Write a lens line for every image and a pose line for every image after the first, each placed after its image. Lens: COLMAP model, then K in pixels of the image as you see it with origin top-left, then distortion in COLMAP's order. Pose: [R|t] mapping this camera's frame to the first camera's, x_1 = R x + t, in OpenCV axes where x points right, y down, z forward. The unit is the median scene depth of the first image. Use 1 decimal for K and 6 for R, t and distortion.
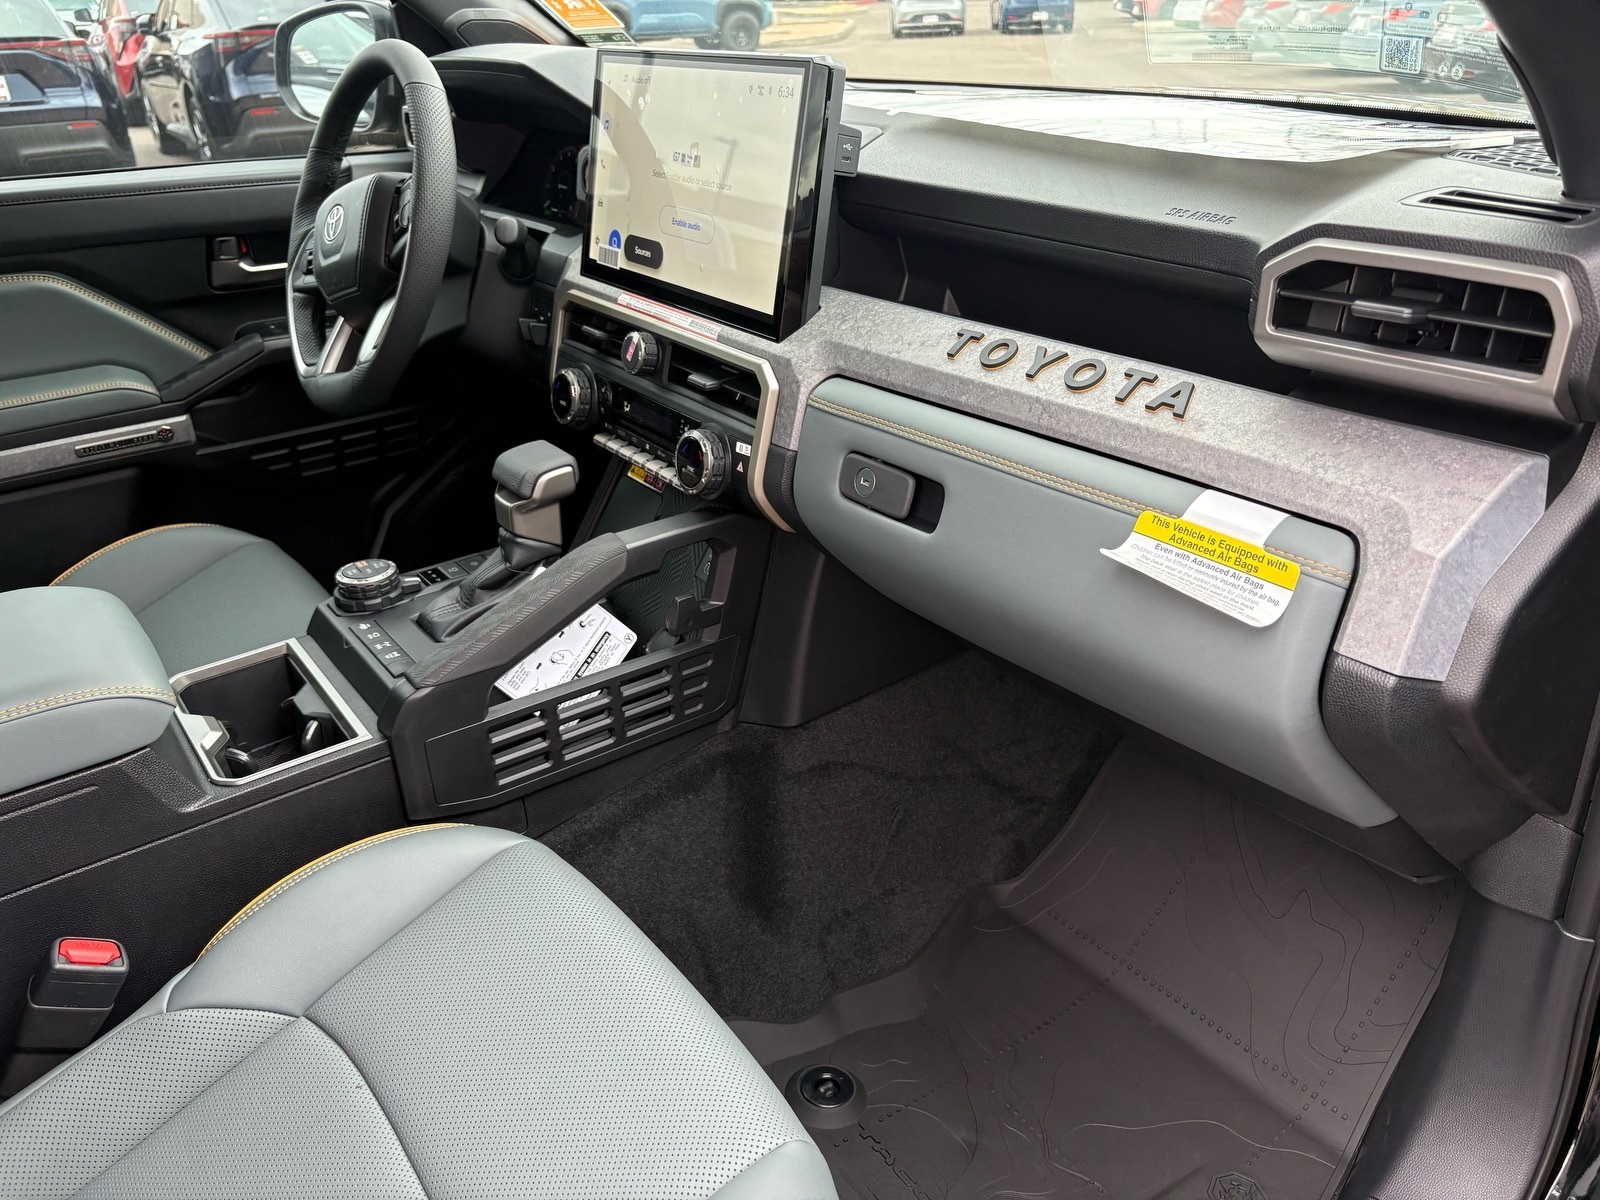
lens RADIAL K [[1218.3, 0, 800.0], [0, 1218.3, 600.0], [0, 0, 1]] dist [0.015848, -0.015047]
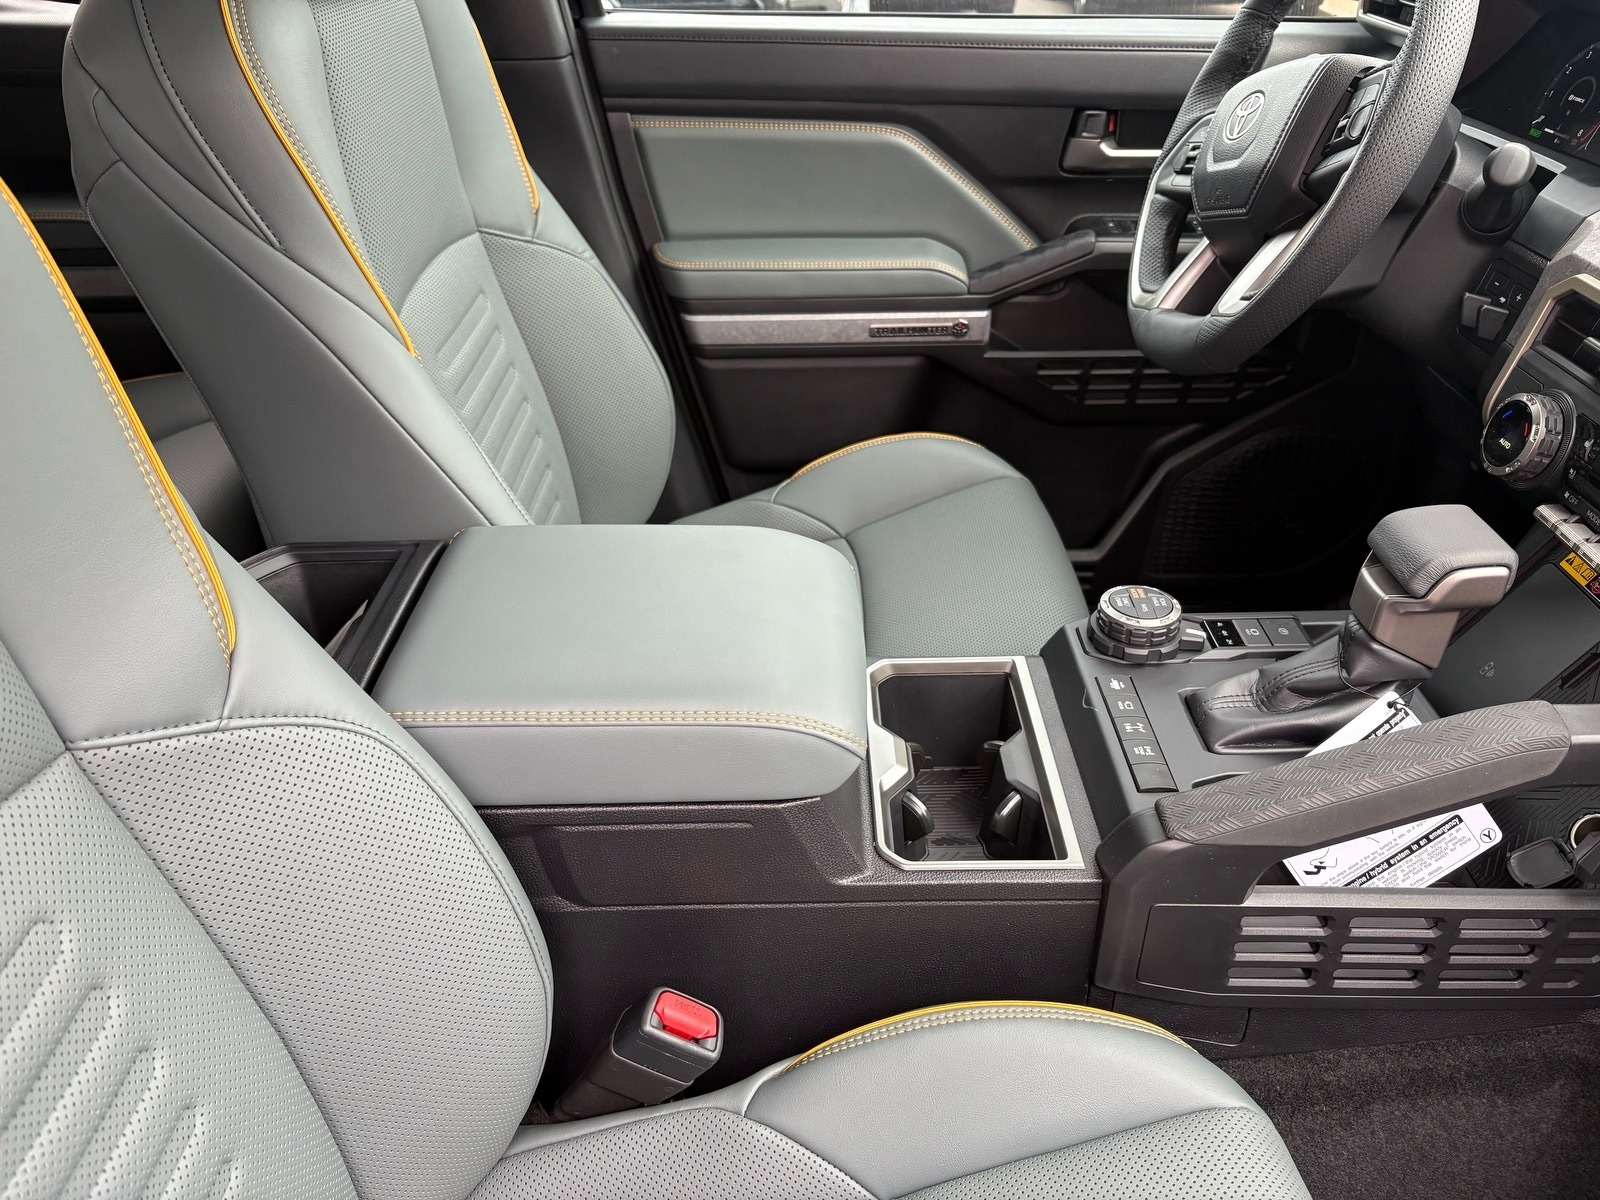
lens RADIAL K [[1218.3, 0, 800.0], [0, 1218.3, 600.0], [0, 0, 1]] dist [0.015848, -0.015047]
pose [[0.805409, 0.327636, -0.493934, -0.154088], [-0.279306, 0.944804, 0.171270, -0.093393], [0.522785, 0.000017, 0.852465, 0.256030]]
